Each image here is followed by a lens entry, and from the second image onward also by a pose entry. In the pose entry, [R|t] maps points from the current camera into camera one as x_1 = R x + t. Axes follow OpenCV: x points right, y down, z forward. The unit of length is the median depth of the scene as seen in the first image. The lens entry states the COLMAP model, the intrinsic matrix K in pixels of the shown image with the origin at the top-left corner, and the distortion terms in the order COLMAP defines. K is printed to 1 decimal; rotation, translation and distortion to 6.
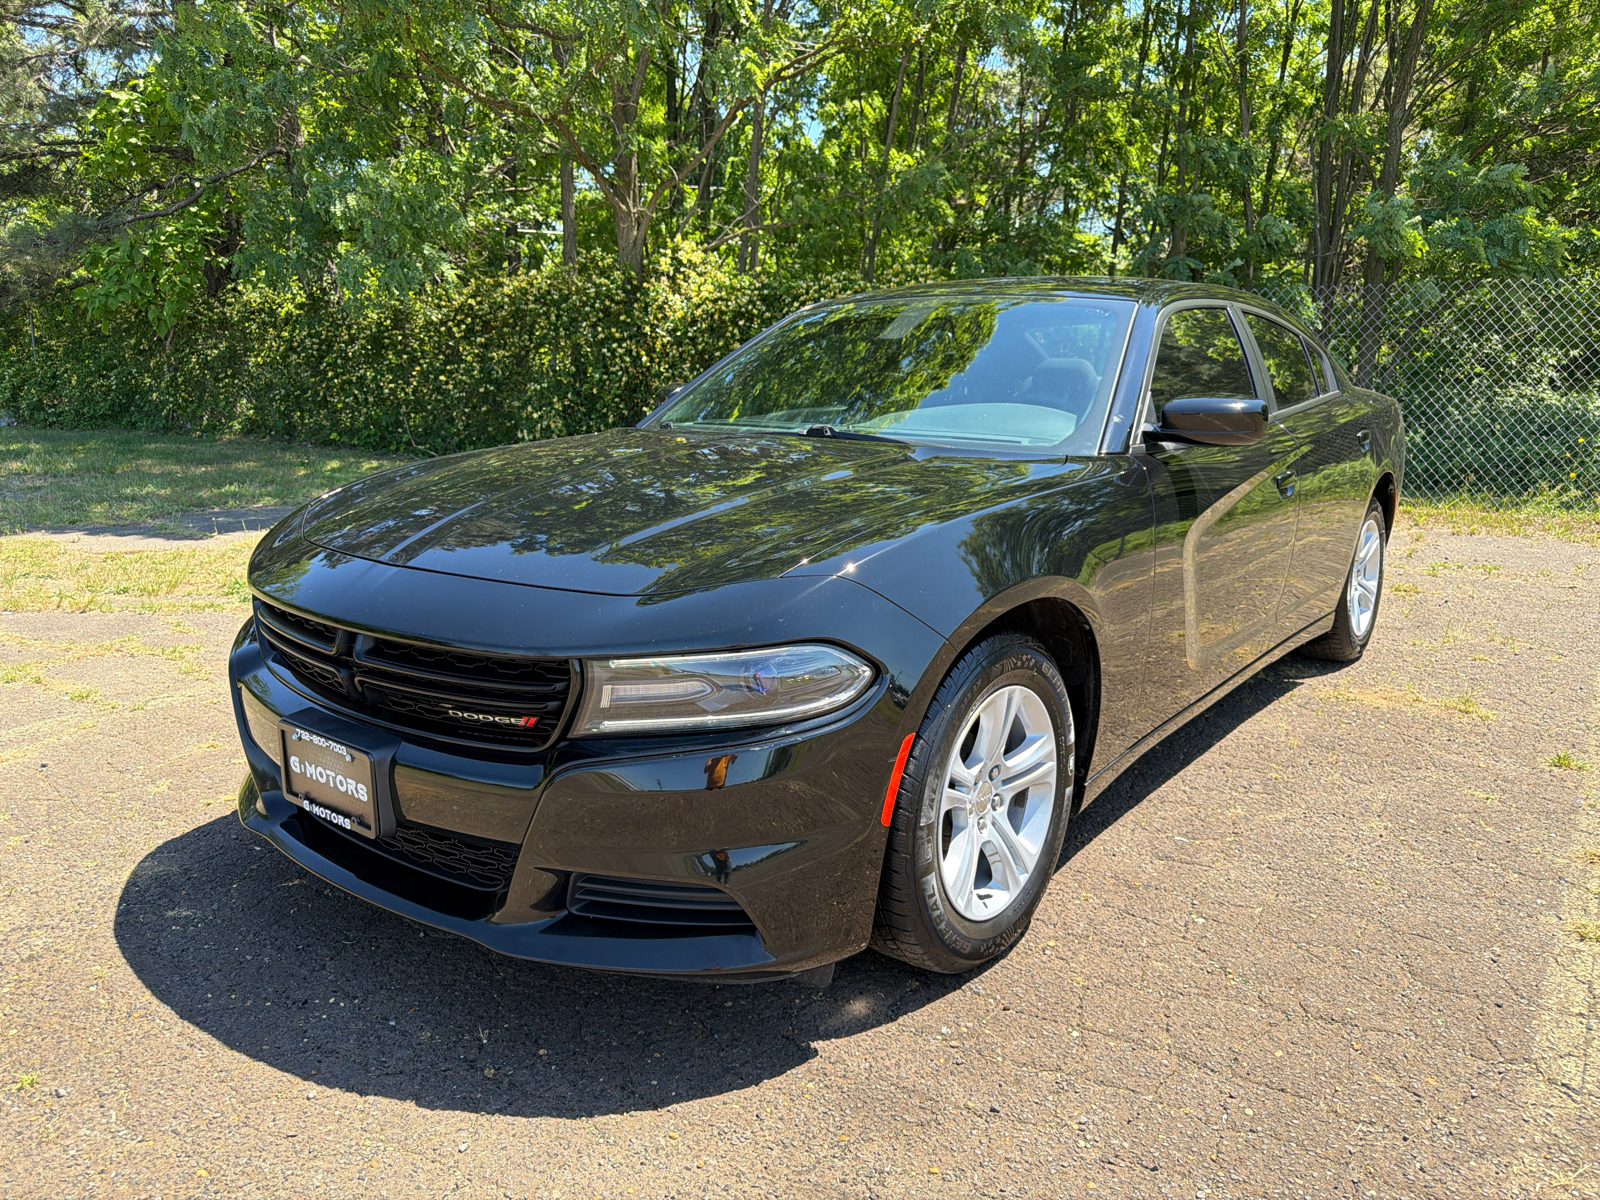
lens RADIAL K [[1117.4, 0, 828.2], [0, 1117.4, 634.8], [0, 0, 1]] dist [0.044607, -0.064337]
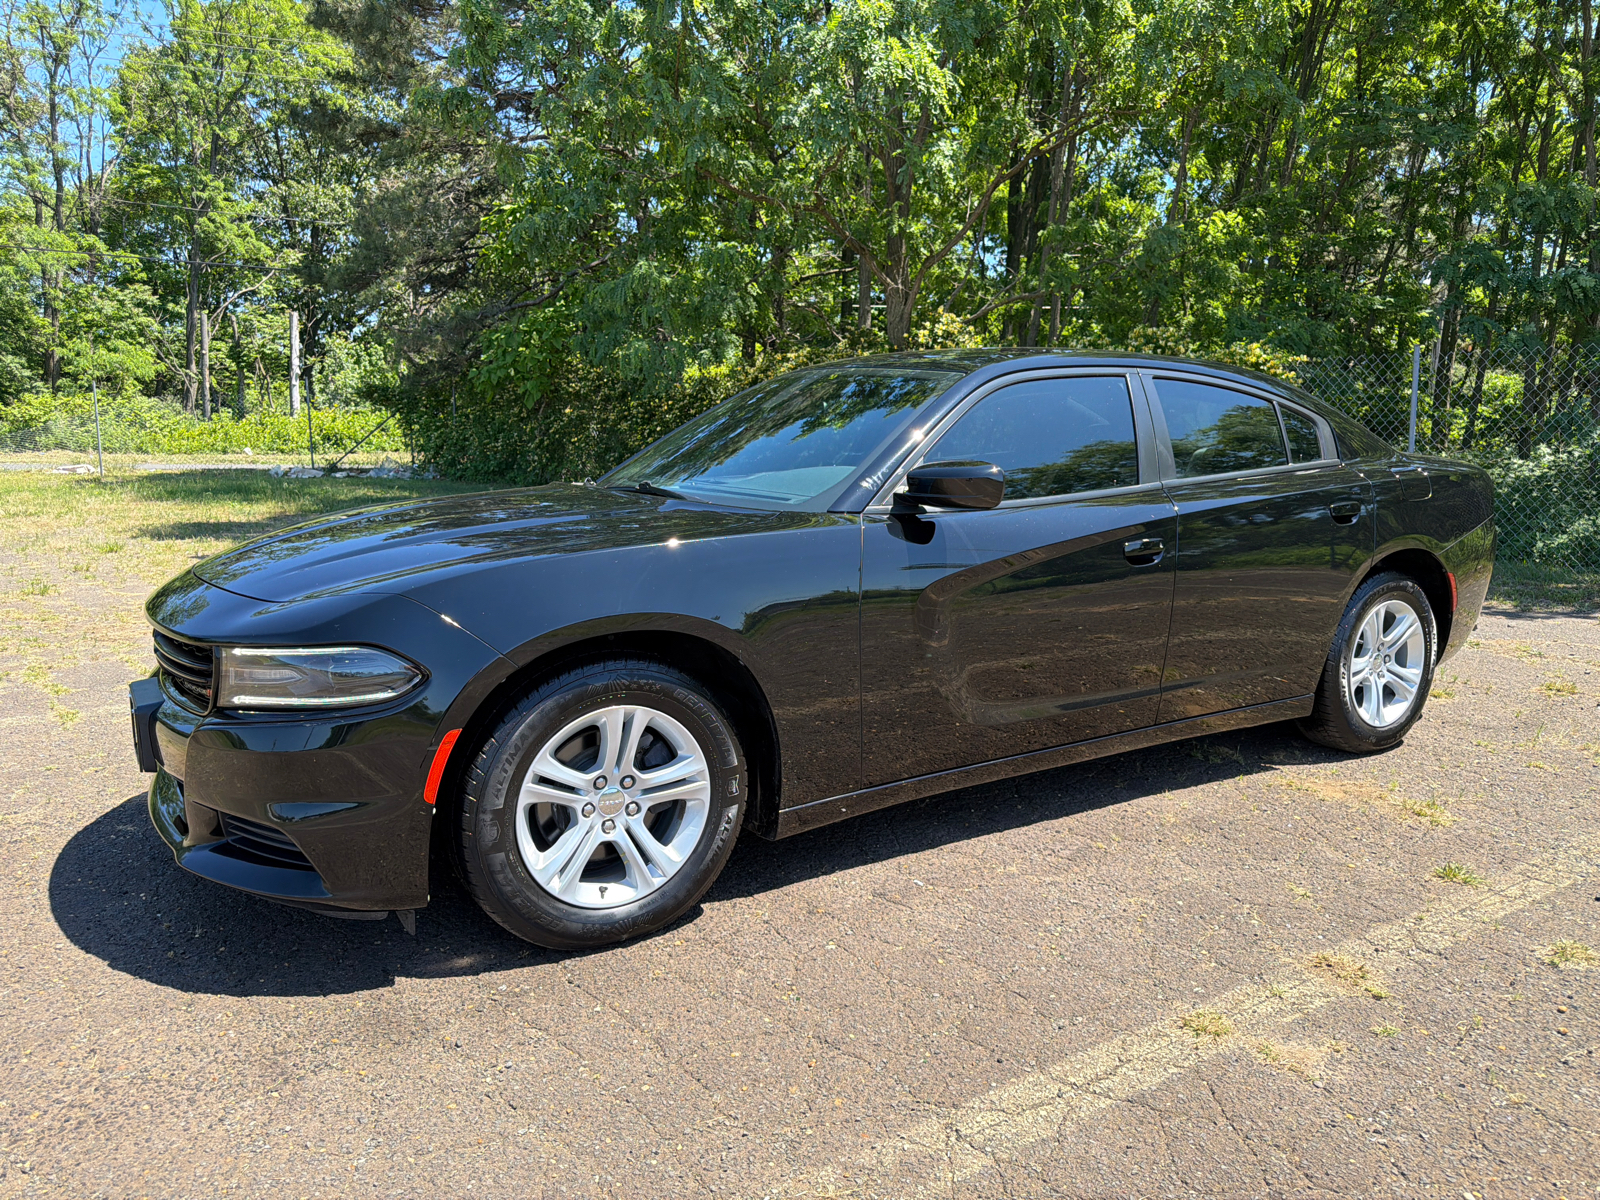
lens RADIAL K [[1117.4, 0, 828.2], [0, 1117.4, 634.8], [0, 0, 1]] dist [0.044607, -0.064337]
pose [[0.941191, 0.061028, -0.332318, 0.742041], [-0.079103, 0.996018, -0.041124, 0.003736], [0.328485, 0.064993, 0.942270, -0.025065]]
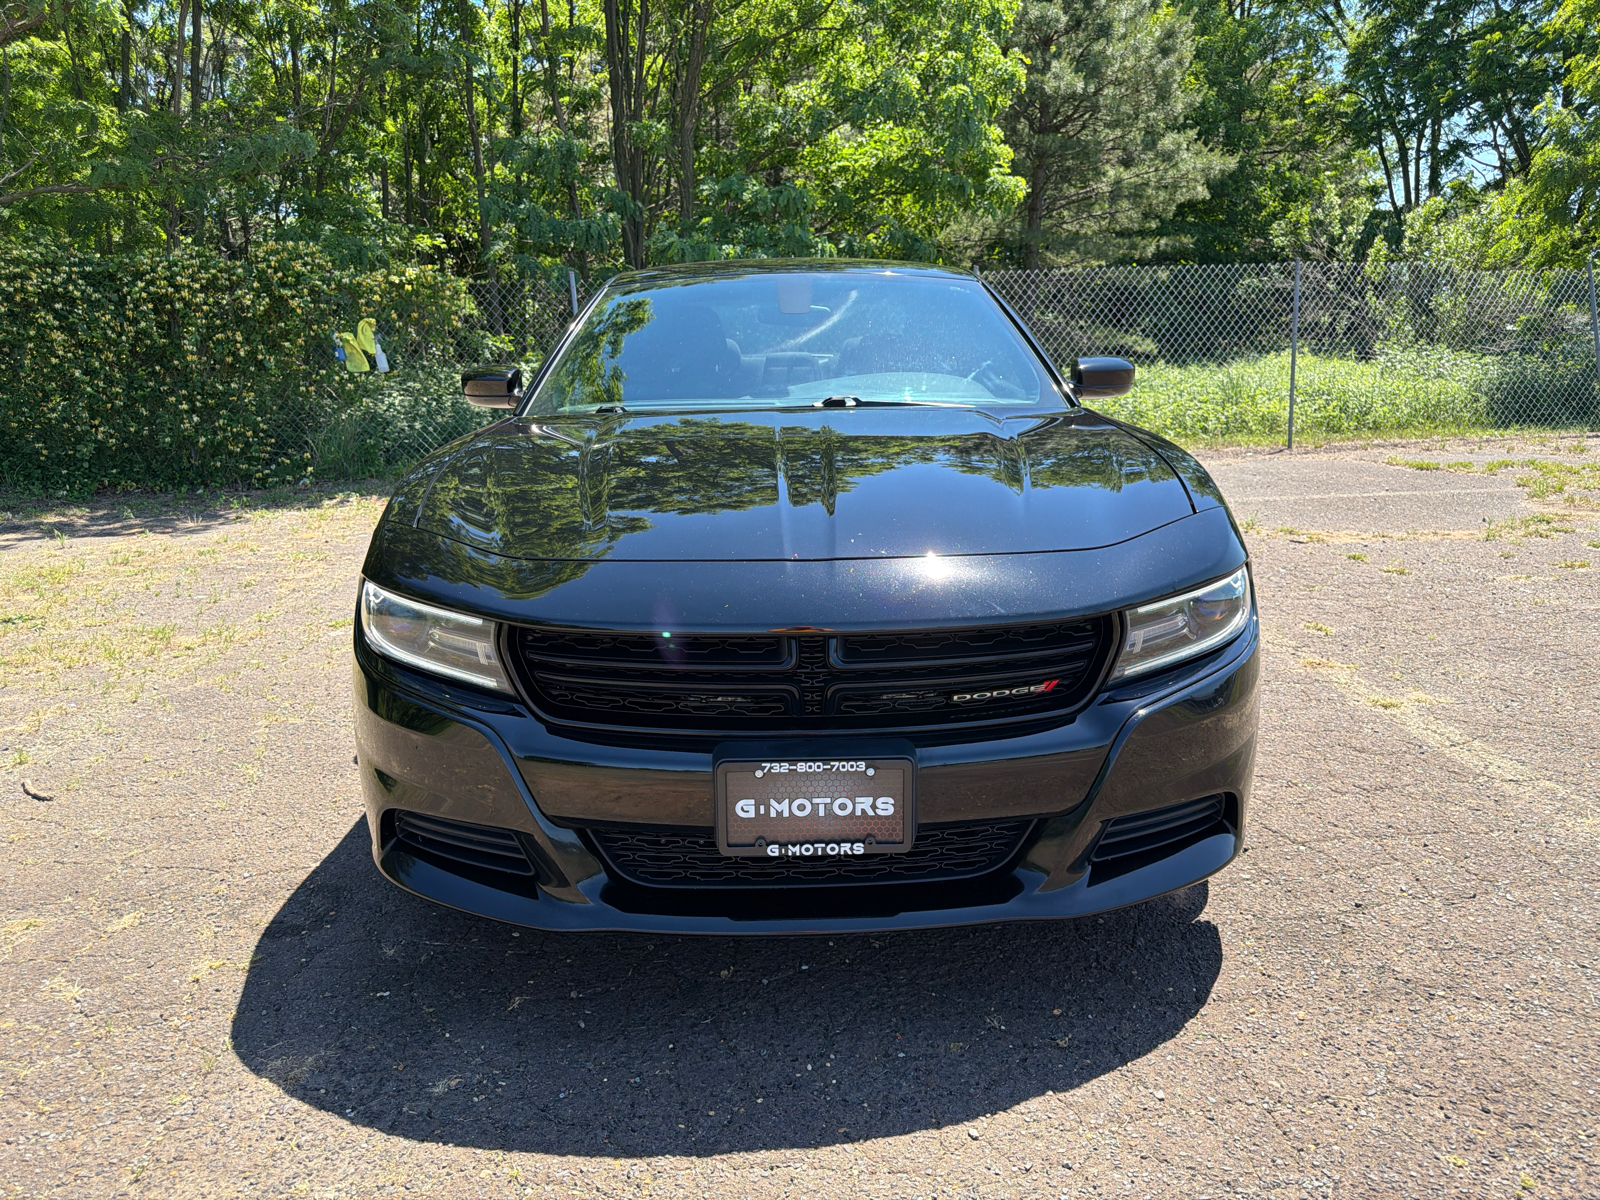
lens RADIAL K [[1137.9, 0, 800.0], [0, 1137.9, 600.0], [0, 0, 1]] dist [0.022714, -0.027756]
pose [[0.798593, -0.156881, 0.581065, -0.872545], [0.168291, 0.985127, 0.034681, -0.060611], [-0.577864, 0.070092, 0.813118, 0.248839]]
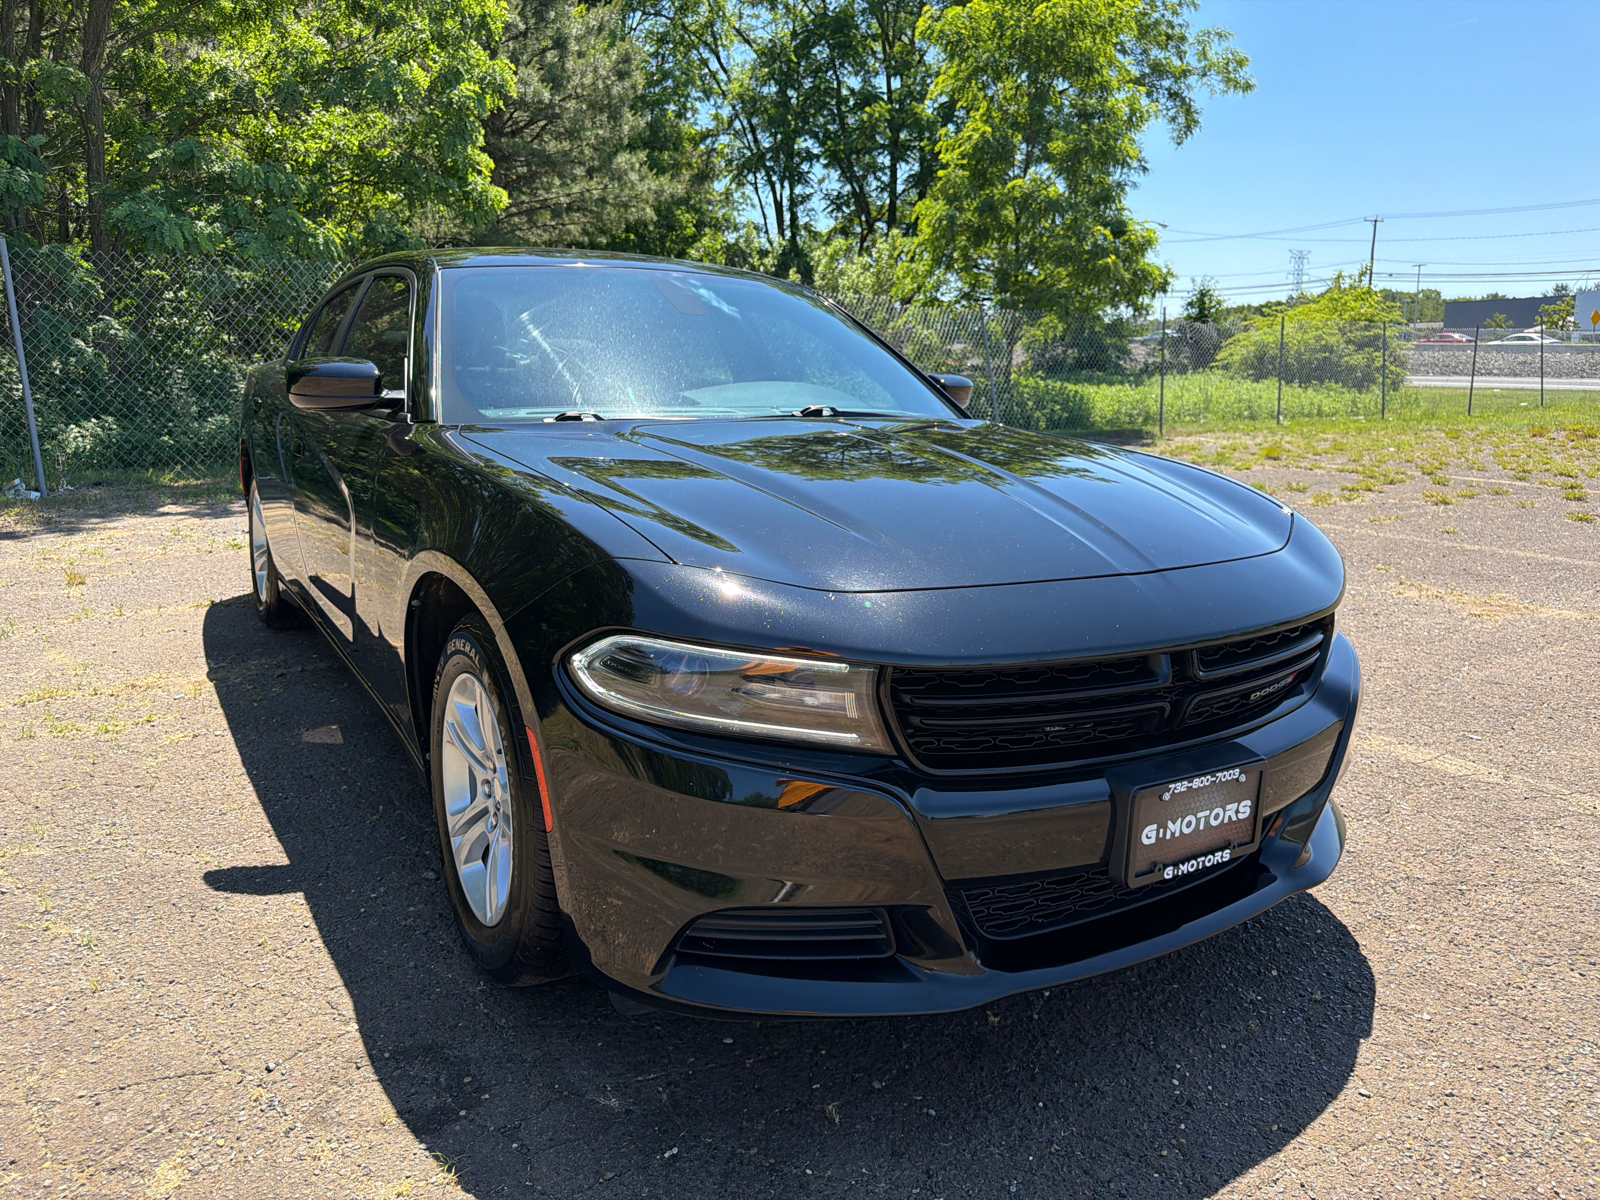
lens RADIAL K [[1144.8, 0, 799.8], [0, 1144.8, 595.4], [0, 0, 1]] dist [0.001672, -0.009172]
pose [[0.381031, -0.190270, 0.904772, -1.230567], [0.195901, 0.972991, 0.122116, -0.197102], [-0.903570, 0.130715, 0.408014, 0.822714]]
